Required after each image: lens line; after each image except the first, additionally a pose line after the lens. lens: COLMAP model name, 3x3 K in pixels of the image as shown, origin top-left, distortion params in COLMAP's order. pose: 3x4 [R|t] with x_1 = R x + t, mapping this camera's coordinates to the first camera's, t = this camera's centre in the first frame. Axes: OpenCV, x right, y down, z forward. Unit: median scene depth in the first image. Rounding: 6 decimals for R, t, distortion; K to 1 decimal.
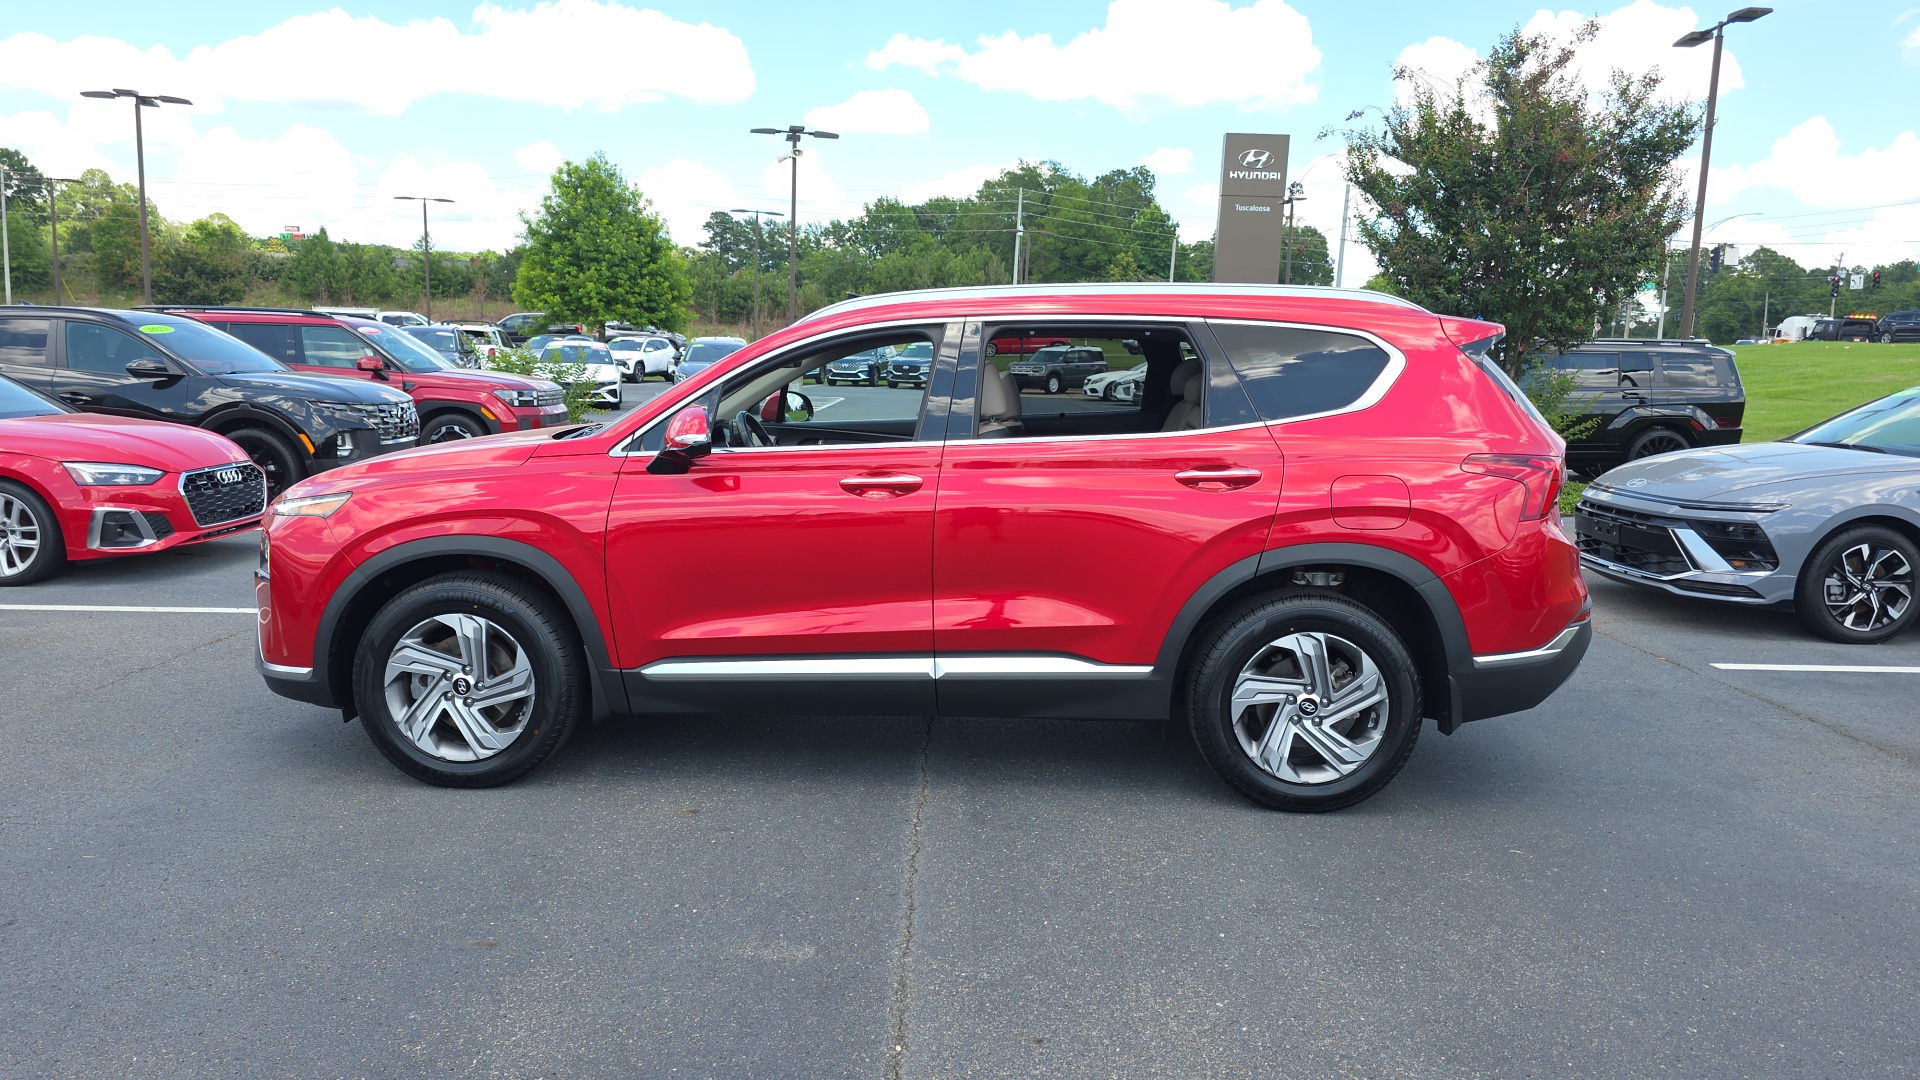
lens RADIAL K [[1236.7, 0, 945.8], [0, 1236.7, 558.3], [0, 0, 1]] dist [0.044918, -0.038896]
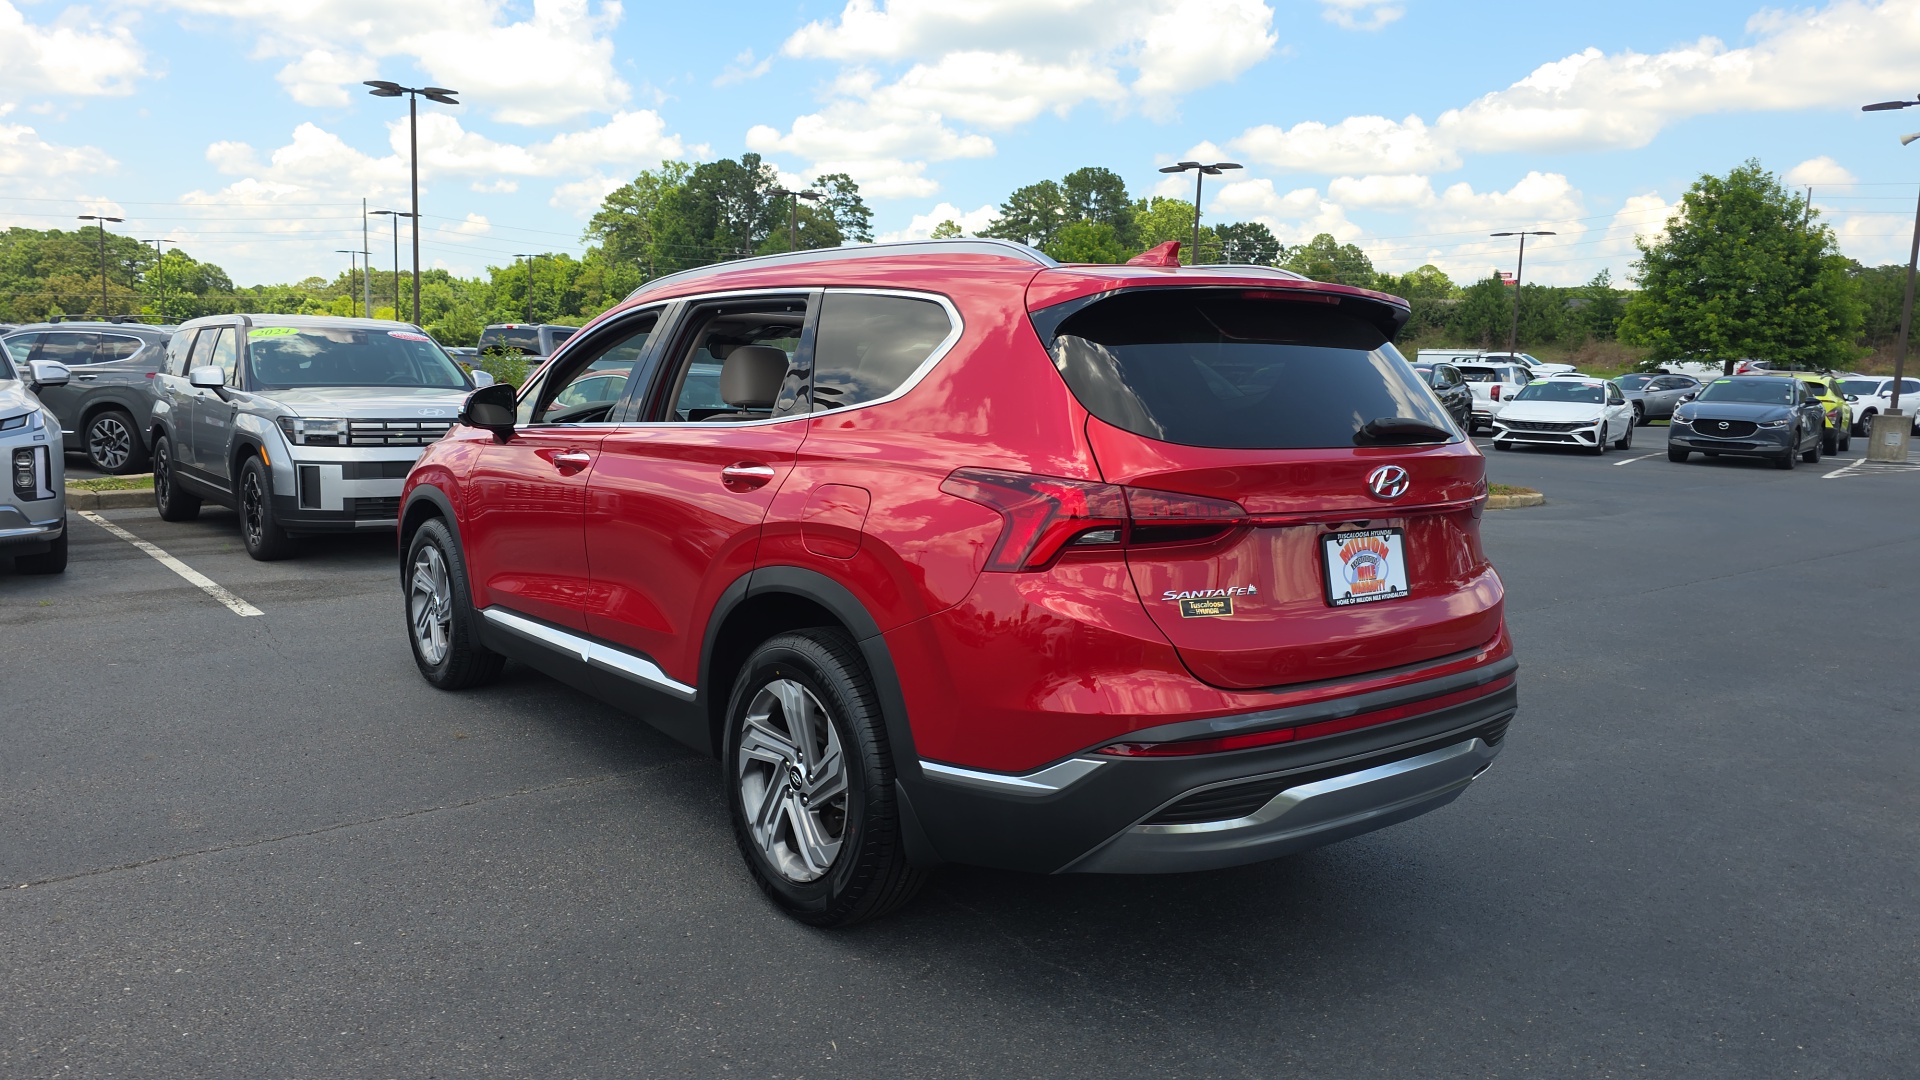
lens RADIAL K [[1298.6, 0, 971.8], [0, 1298.6, 541.3], [0, 0, 1]] dist [0.056915, -0.051486]
pose [[0.641525, 0.098221, -0.760788, 0.089217], [-0.140761, 0.990002, 0.009118, -0.004572], [0.754077, 0.101240, 0.648936, 0.050132]]
